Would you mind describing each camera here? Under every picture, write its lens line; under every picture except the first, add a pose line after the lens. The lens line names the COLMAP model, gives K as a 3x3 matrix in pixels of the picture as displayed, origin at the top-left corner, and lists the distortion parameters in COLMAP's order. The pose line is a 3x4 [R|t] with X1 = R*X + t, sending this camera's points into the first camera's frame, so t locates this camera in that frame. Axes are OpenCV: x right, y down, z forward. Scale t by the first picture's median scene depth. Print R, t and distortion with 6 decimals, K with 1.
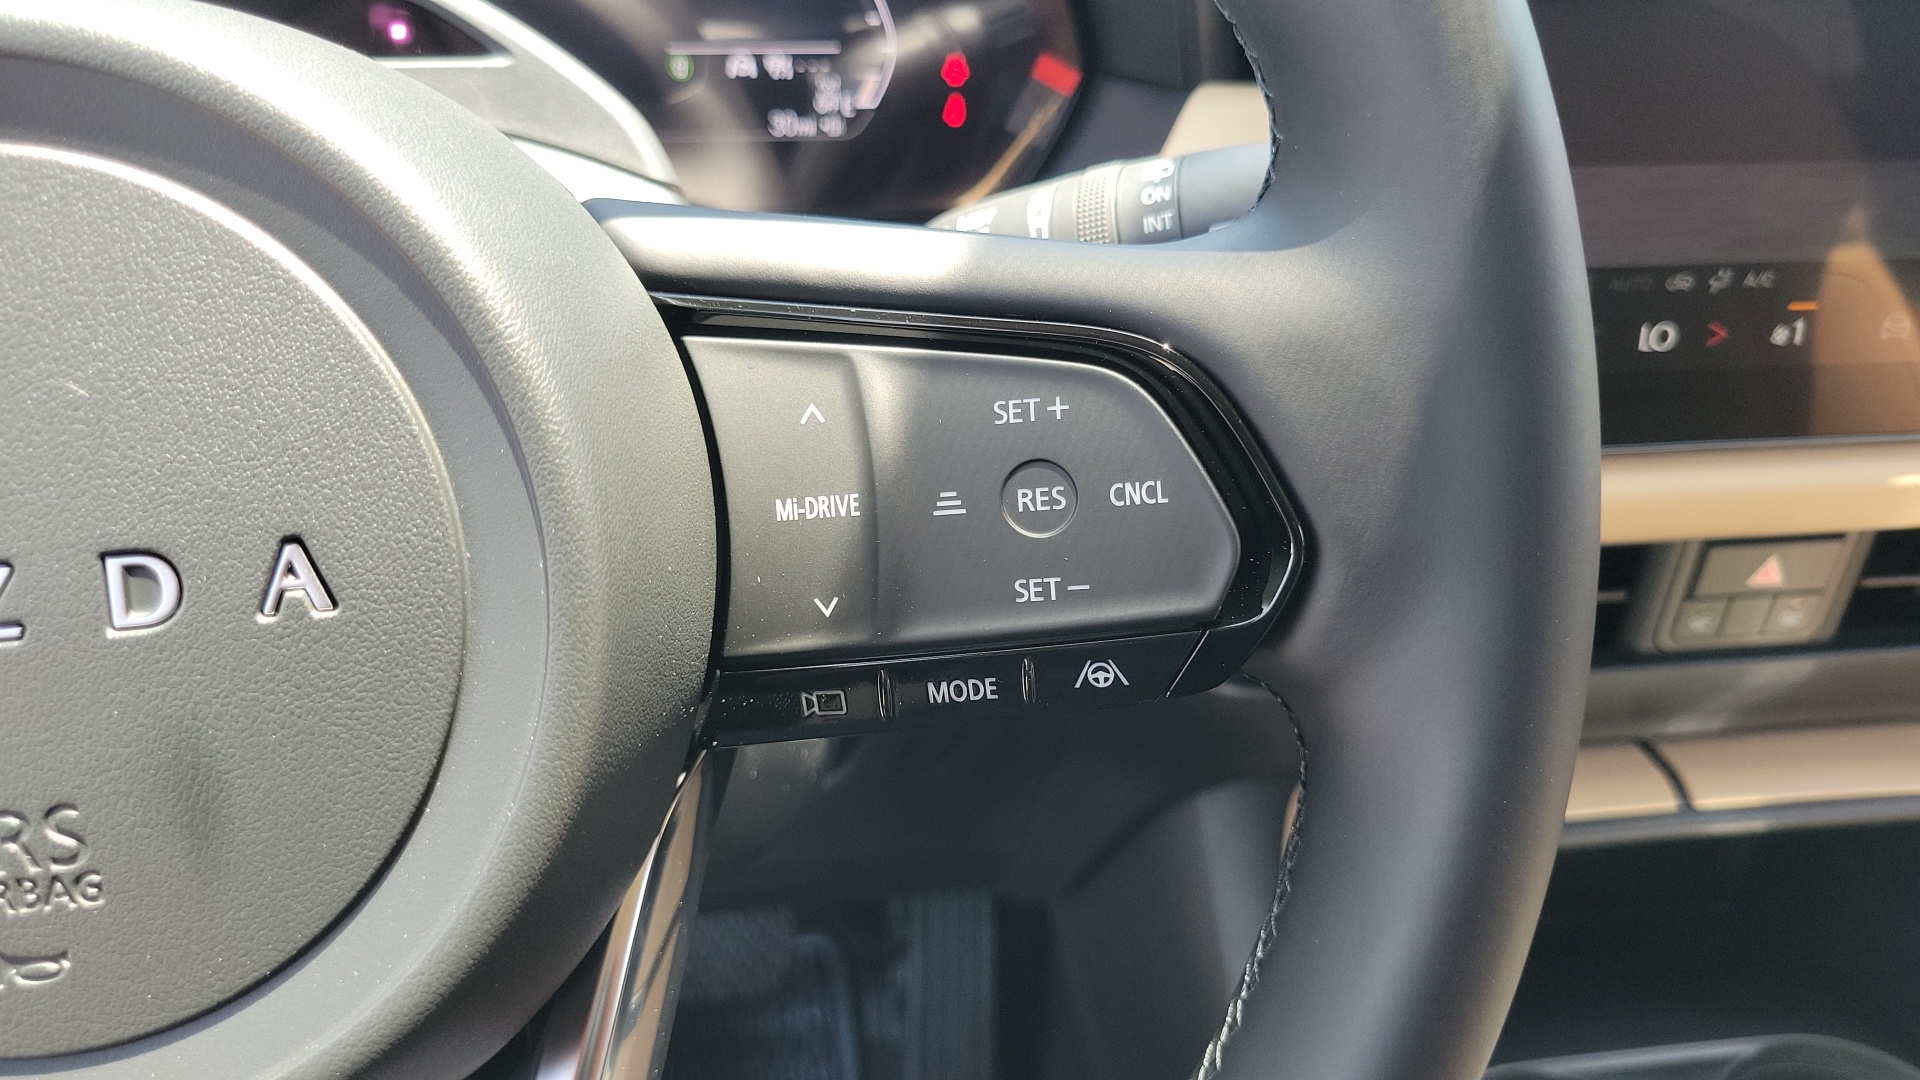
lens RADIAL K [[1487.6, 0, 960.7], [0, 1487.6, 501.4], [0, 0, 1]] dist [-0.009290, -0.003317]
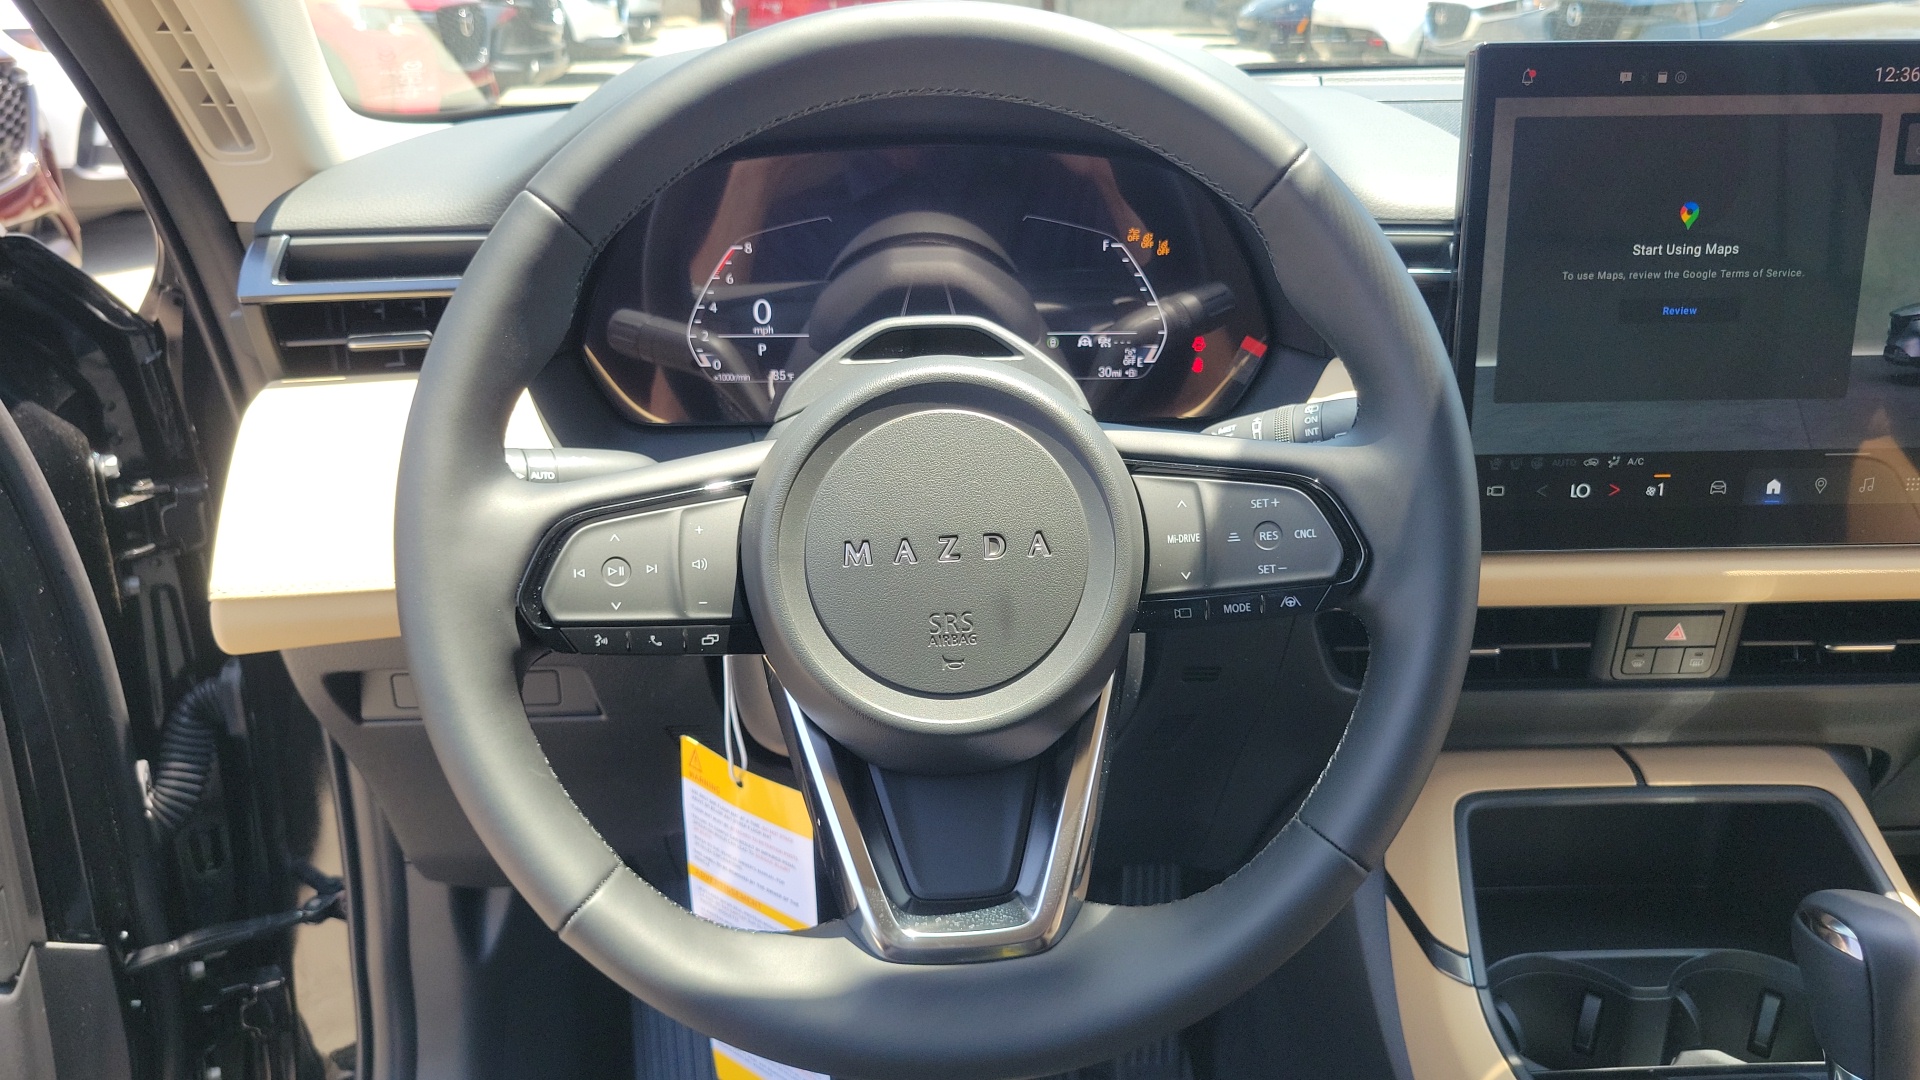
lens RADIAL K [[1461.2, 0, 963.9], [0, 1461.2, 534.9], [0, 0, 1]] dist [0.037906, -0.031908]
pose [[0.995269, 0.019800, -0.095121, -0.217883], [-0.028698, 0.995242, -0.093114, 0.231914], [0.092825, 0.095404, 0.991101, -1.507985]]
